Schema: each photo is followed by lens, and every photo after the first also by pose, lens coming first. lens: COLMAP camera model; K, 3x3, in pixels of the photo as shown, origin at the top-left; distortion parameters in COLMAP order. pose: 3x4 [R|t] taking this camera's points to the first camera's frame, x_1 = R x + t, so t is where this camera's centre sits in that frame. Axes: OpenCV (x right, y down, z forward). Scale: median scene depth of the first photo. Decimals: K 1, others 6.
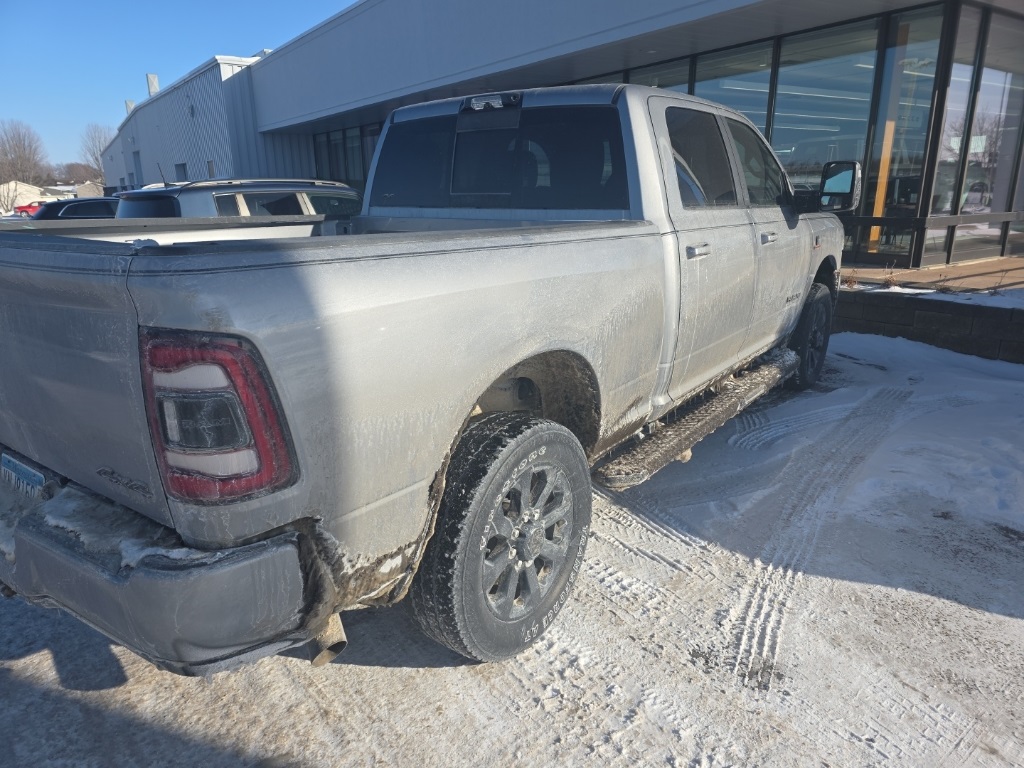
lens RADIAL K [[670.7, 0, 512.0], [0, 670.7, 384.0], [0, 0, 1]] dist [0.057359, -0.048945]
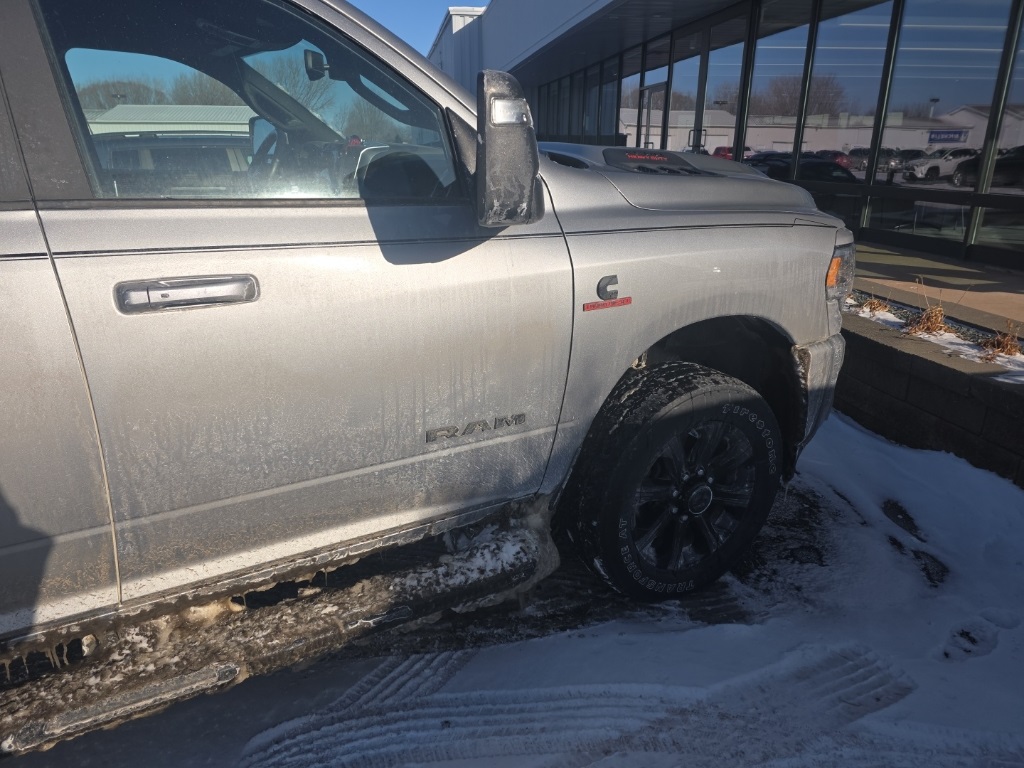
lens RADIAL K [[670.7, 0, 512.0], [0, 670.7, 384.0], [0, 0, 1]] dist [0.057359, -0.048945]
pose [[0.909648, 0.147215, -0.388419, 0.519431], [-0.125270, 0.988779, 0.081385, -0.166538], [0.396041, -0.025374, 0.917882, 0.574153]]
